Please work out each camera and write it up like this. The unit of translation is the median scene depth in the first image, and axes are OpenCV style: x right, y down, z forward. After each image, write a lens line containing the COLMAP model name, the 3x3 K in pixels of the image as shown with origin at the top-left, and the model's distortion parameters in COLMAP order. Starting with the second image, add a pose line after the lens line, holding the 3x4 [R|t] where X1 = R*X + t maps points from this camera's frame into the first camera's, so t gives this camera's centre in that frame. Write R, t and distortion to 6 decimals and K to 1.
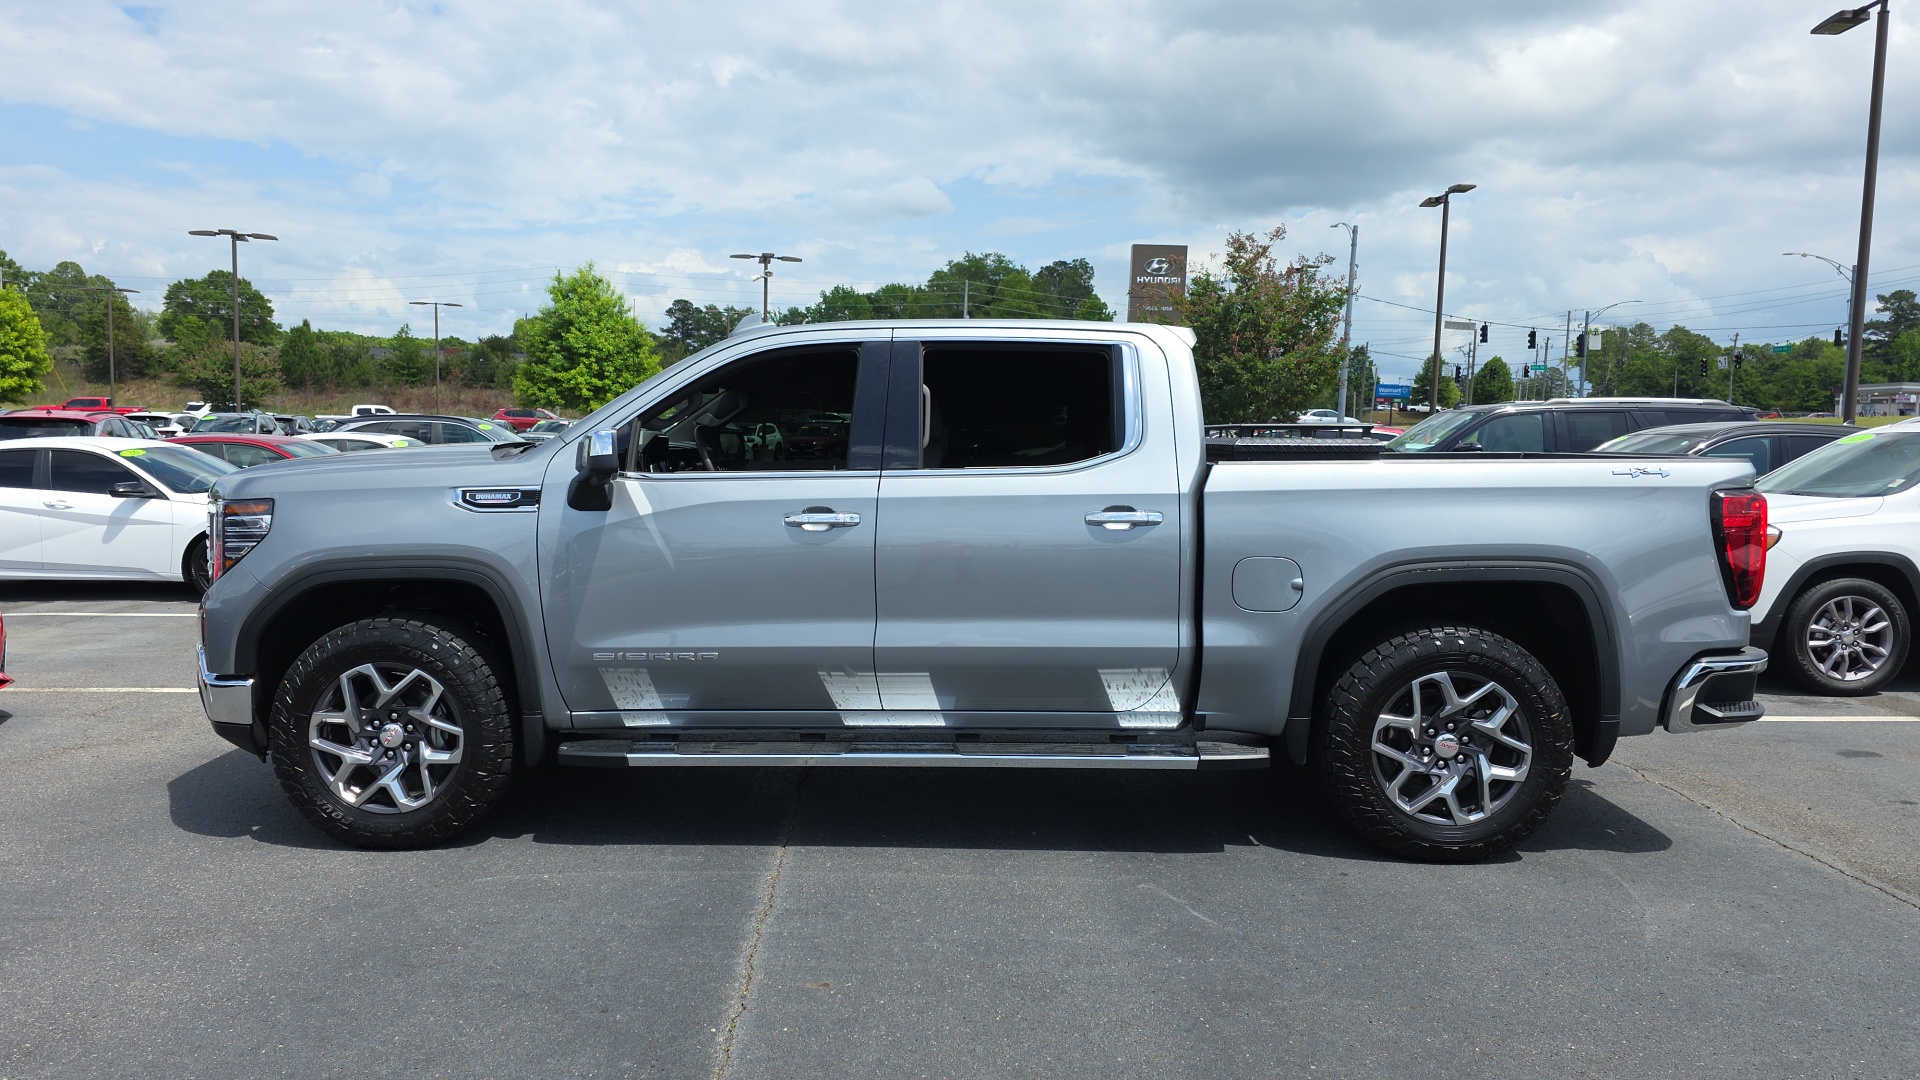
lens RADIAL K [[1290.1, 0, 916.1], [0, 1290.1, 539.1], [0, 0, 1]] dist [0.060459, -0.060381]
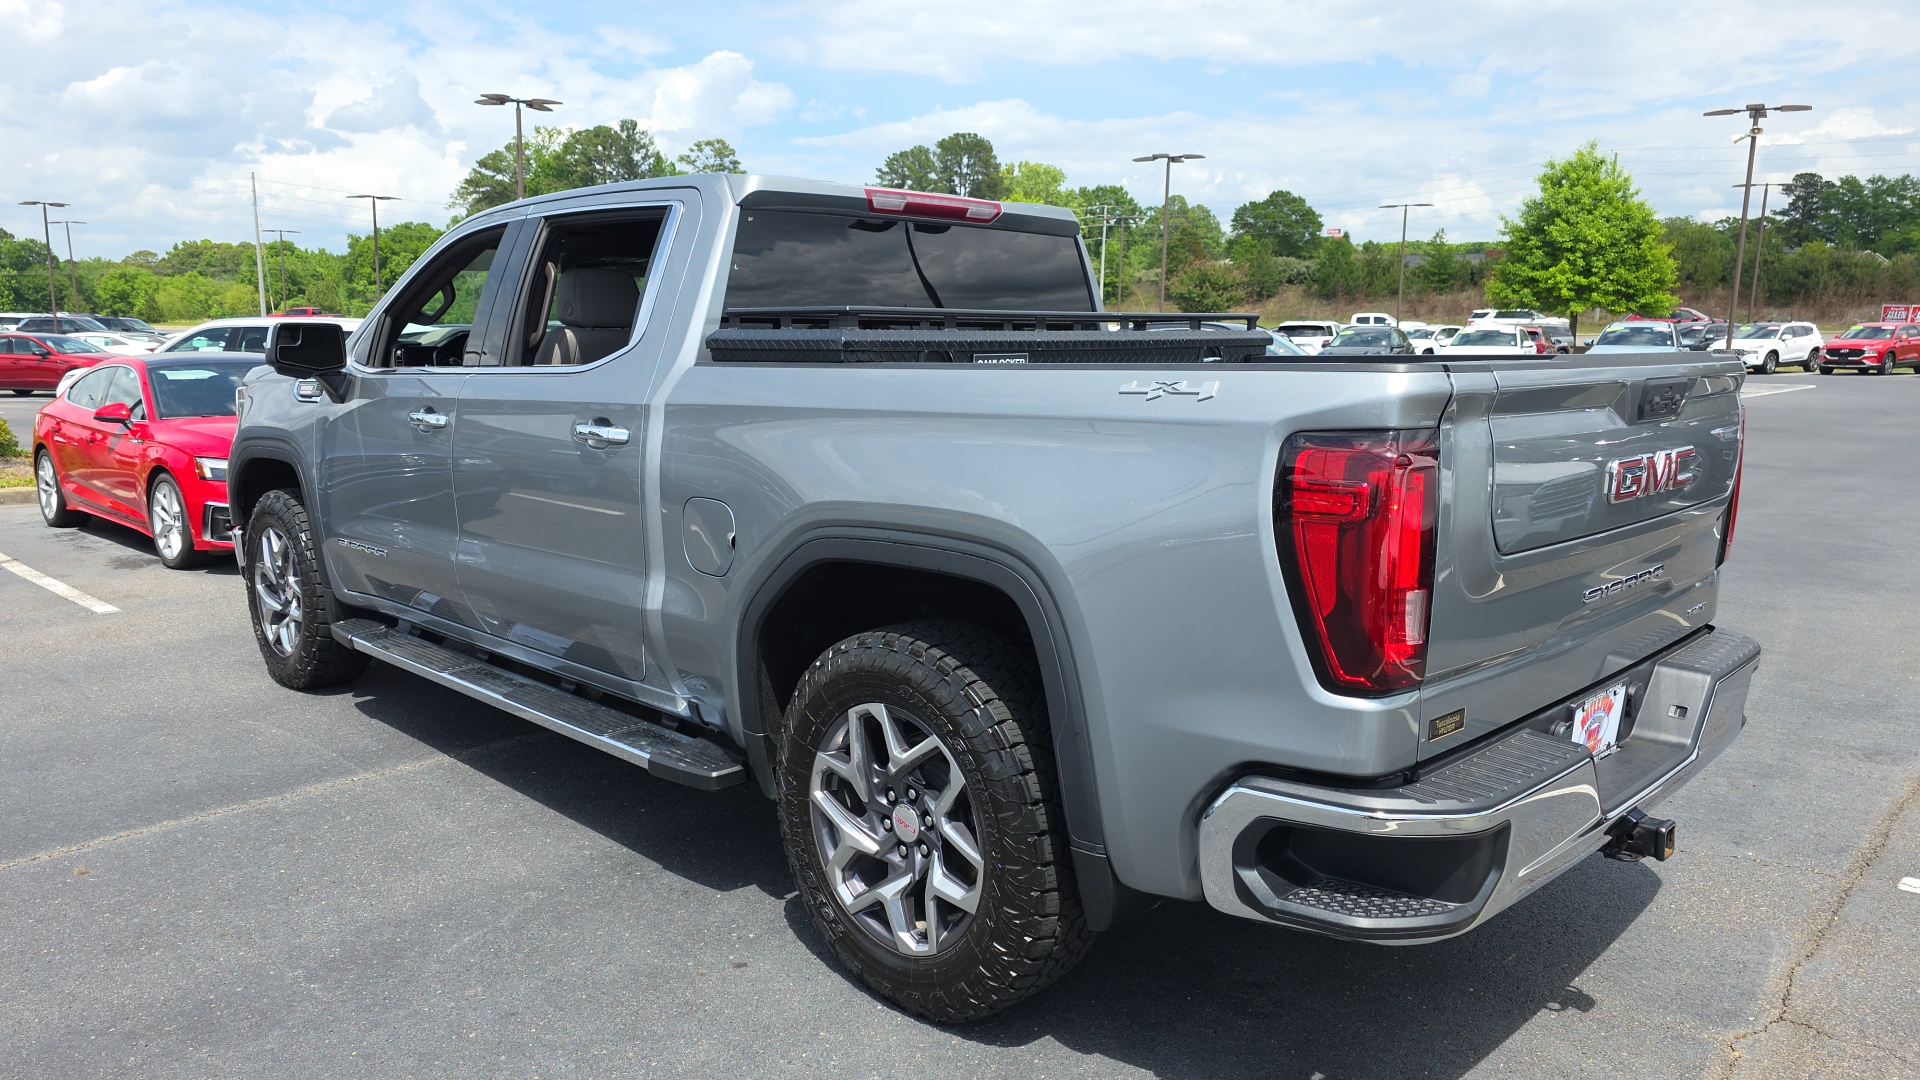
lens RADIAL K [[1290.1, 0, 916.1], [0, 1290.1, 539.1], [0, 0, 1]] dist [0.060459, -0.060381]
pose [[0.709242, 0.100706, -0.697735, 0.825168], [-0.052474, 0.994540, 0.090206, -0.031915], [0.703009, -0.027365, 0.710654, 0.567593]]
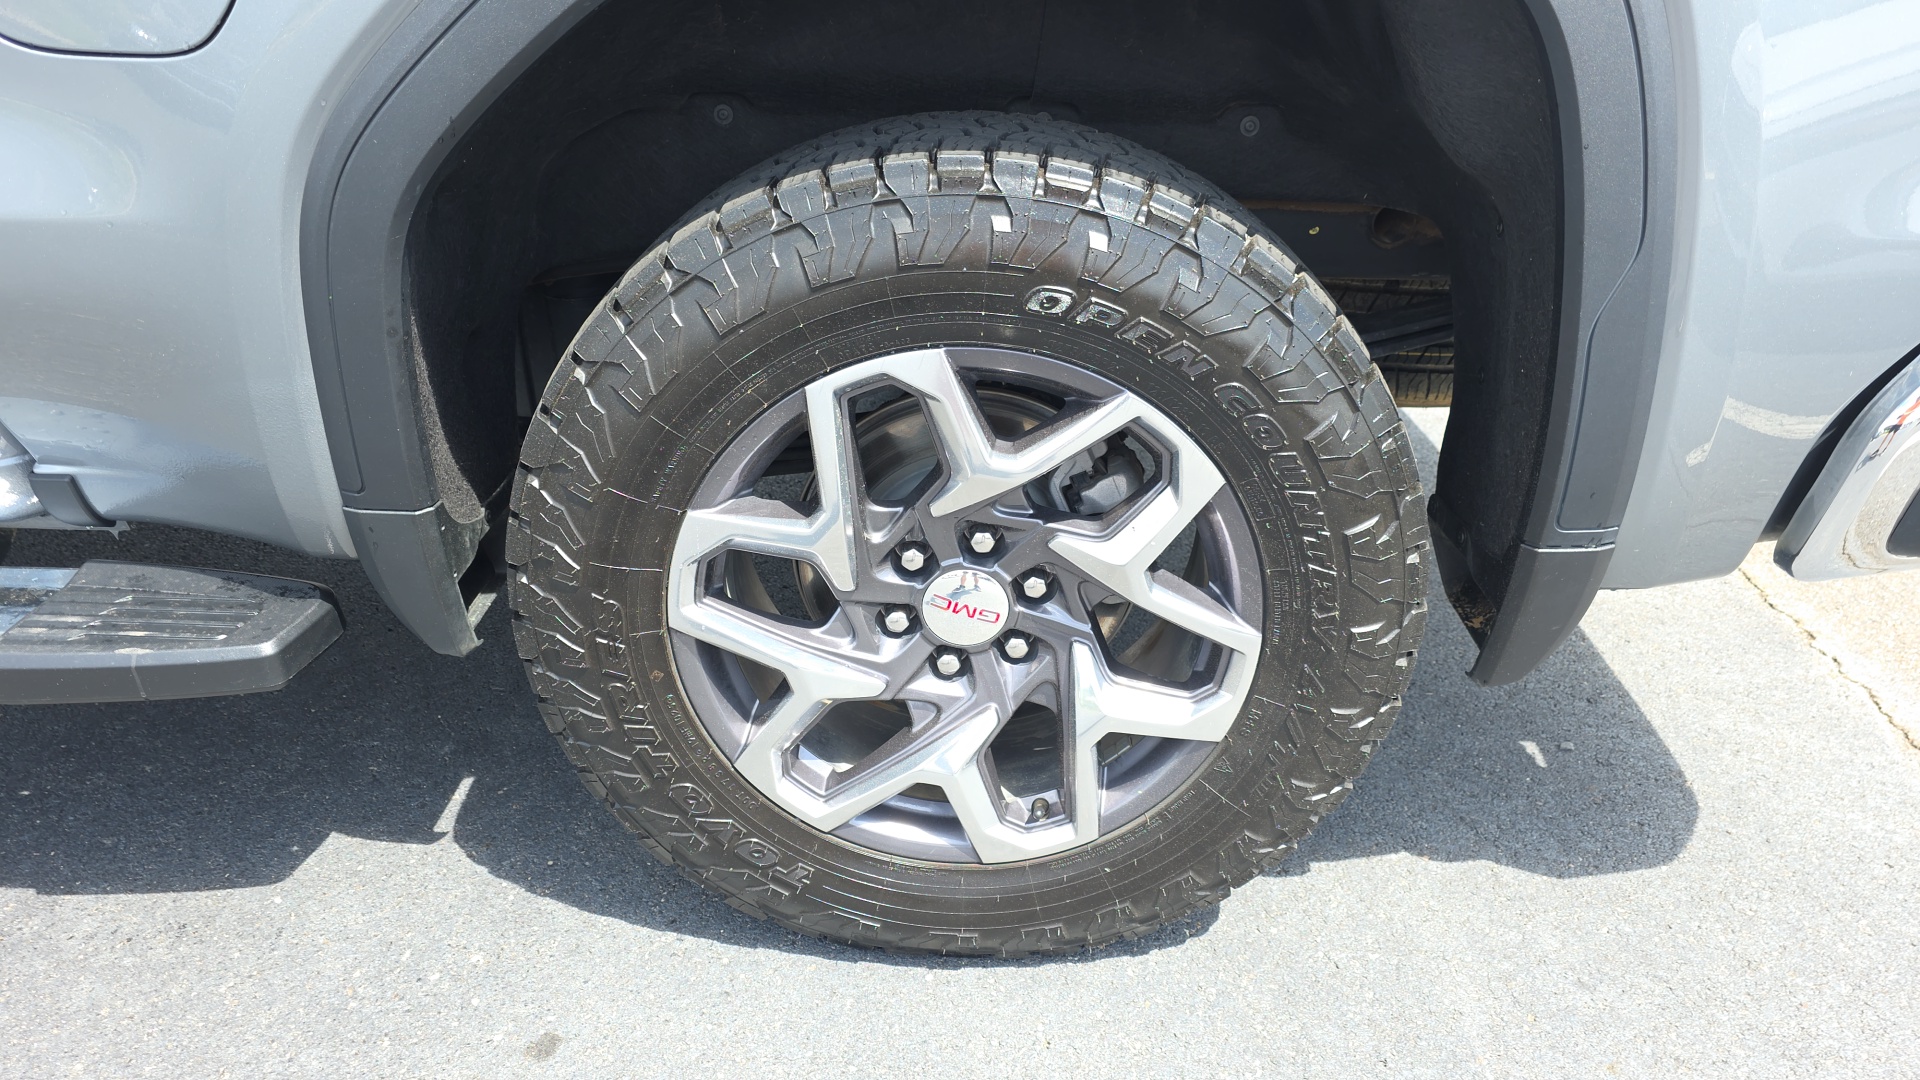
lens RADIAL K [[1283.1, 0, 962.9], [0, 1283.1, 566.0], [0, 0, 1]] dist [0.073014, -0.057994]
pose [[0.999700, 0.019934, 0.014237, 0.402150], [-0.023920, 0.919704, 0.391883, 0.045315], [-0.005282, -0.392106, 0.919905, 0.755053]]
